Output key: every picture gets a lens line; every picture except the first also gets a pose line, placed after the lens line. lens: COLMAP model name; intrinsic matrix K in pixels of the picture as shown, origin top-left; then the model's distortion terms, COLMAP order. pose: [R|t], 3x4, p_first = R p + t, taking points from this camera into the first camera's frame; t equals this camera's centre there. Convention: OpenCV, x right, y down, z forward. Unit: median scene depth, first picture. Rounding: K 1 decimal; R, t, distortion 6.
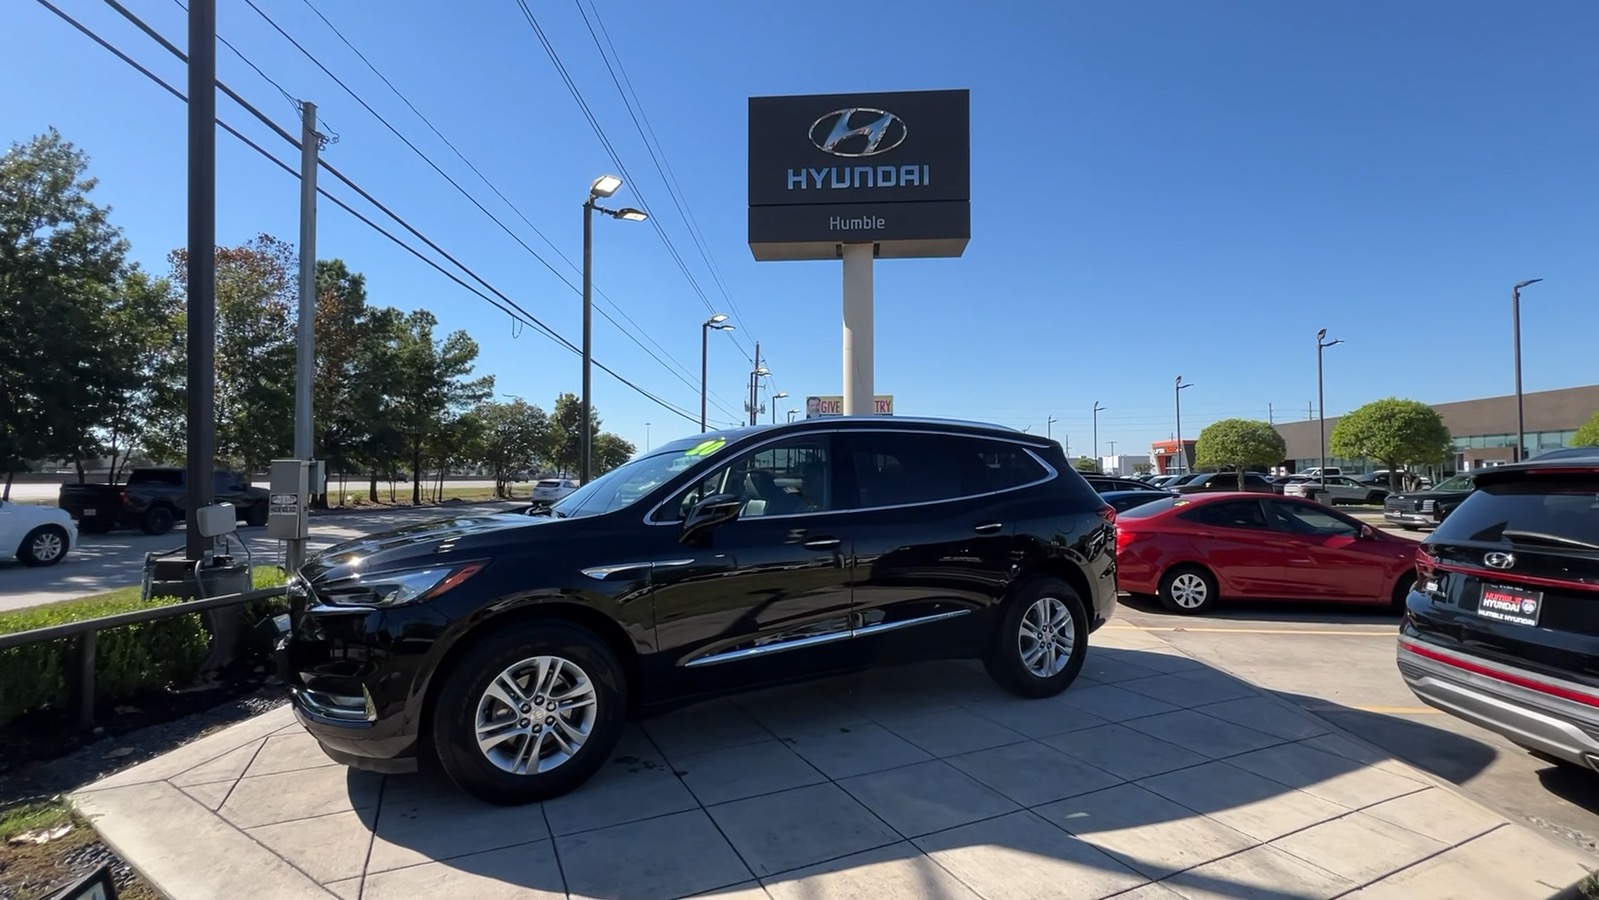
lens RADIAL K [[729.8, 0, 798.9], [0, 729.8, 452.5], [0, 0, 1]] dist [-0.000537, 0.000787]
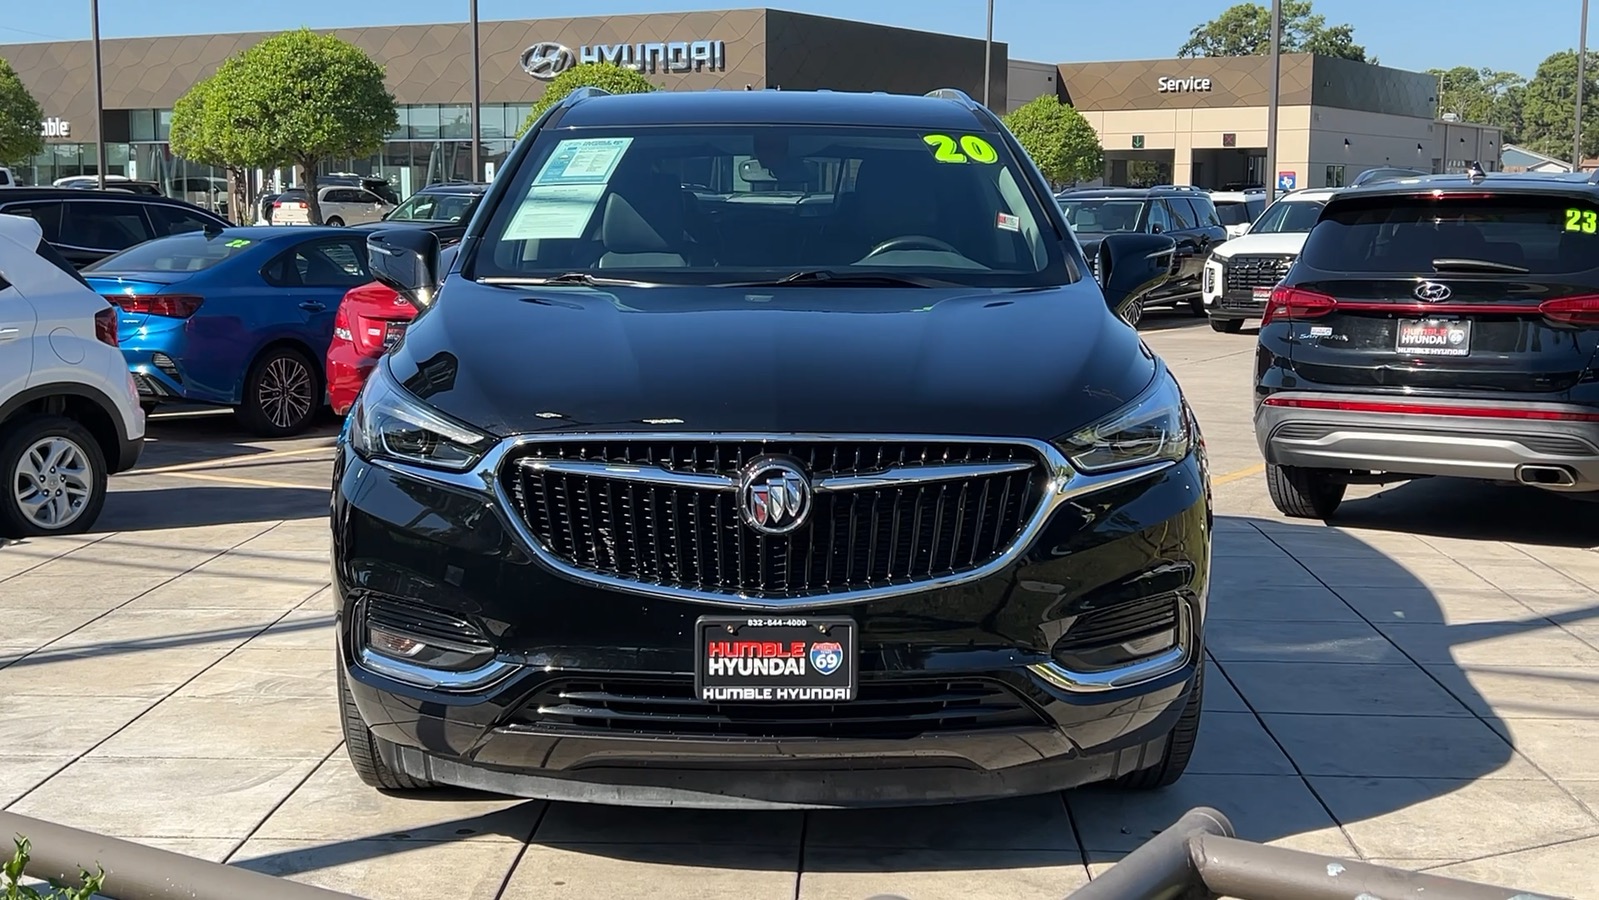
lens RADIAL K [[1987.6, 0, 791.4], [0, 1987.6, 450.1], [0, 0, 1]] dist [0.187078, -0.533107]
pose [[0.469701, -0.108426, 0.876142, -0.407476], [-0.035166, 0.989344, 0.141288, 0.002756], [-0.882125, -0.097173, 0.460883, 0.120648]]
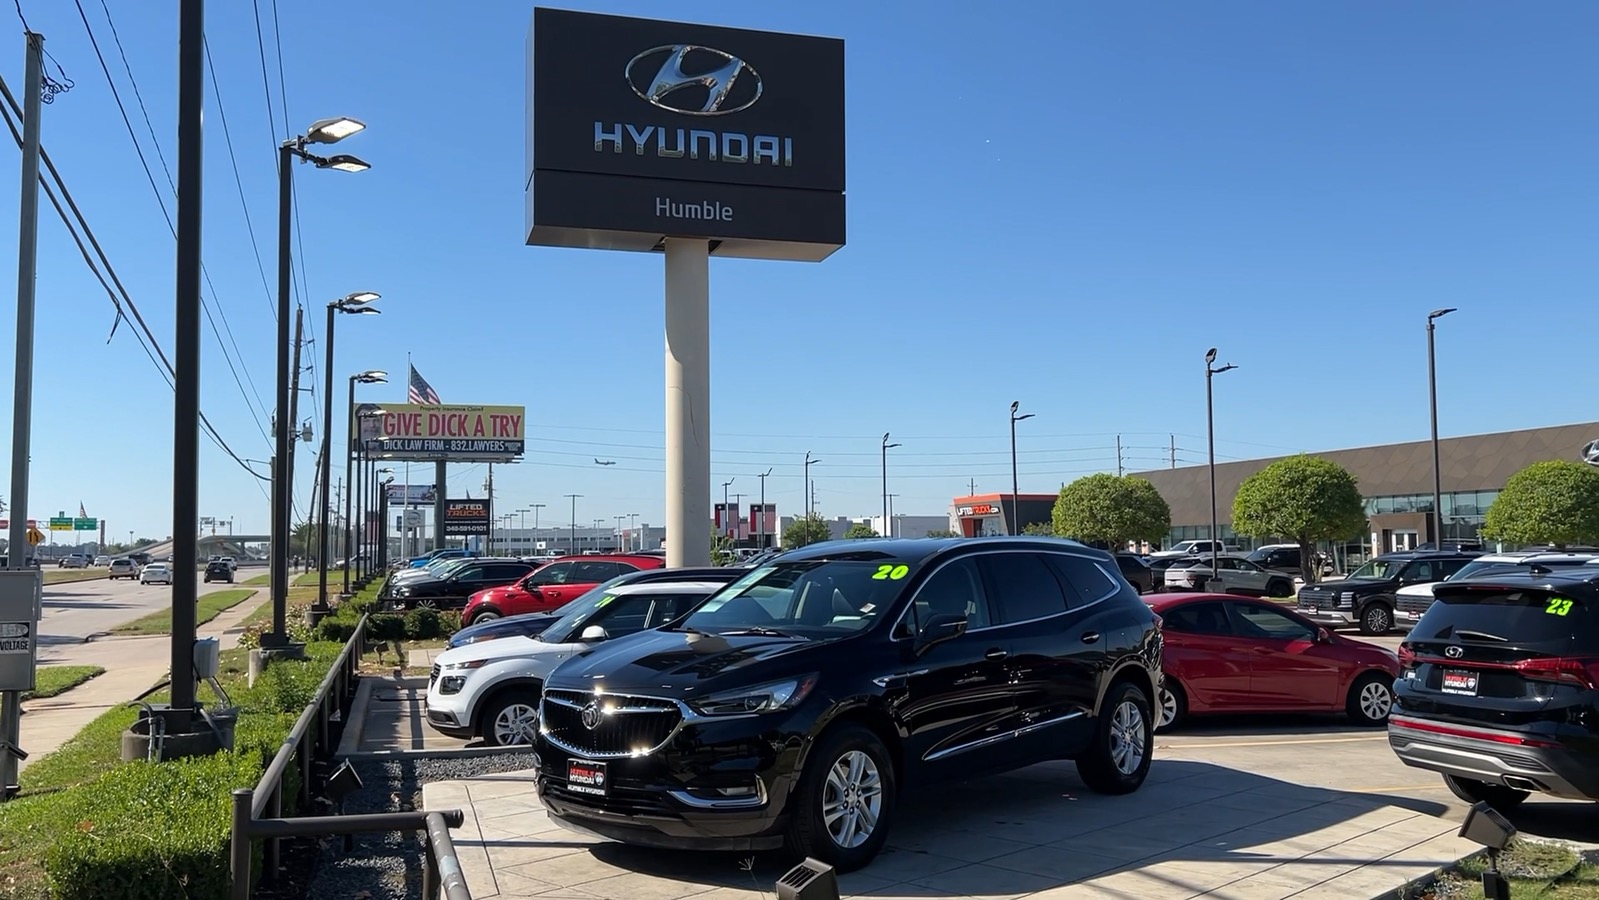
lens RADIAL K [[1371.9, 0, 795.8], [0, 1371.9, 447.3], [0, 0, 1]] dist [0.082449, -0.134278]
pose [[0.938742, 0.019768, 0.344053, -0.277875], [-0.004915, 0.999020, -0.043990, -0.029333], [-0.344586, 0.039604, 0.937919, -0.260803]]
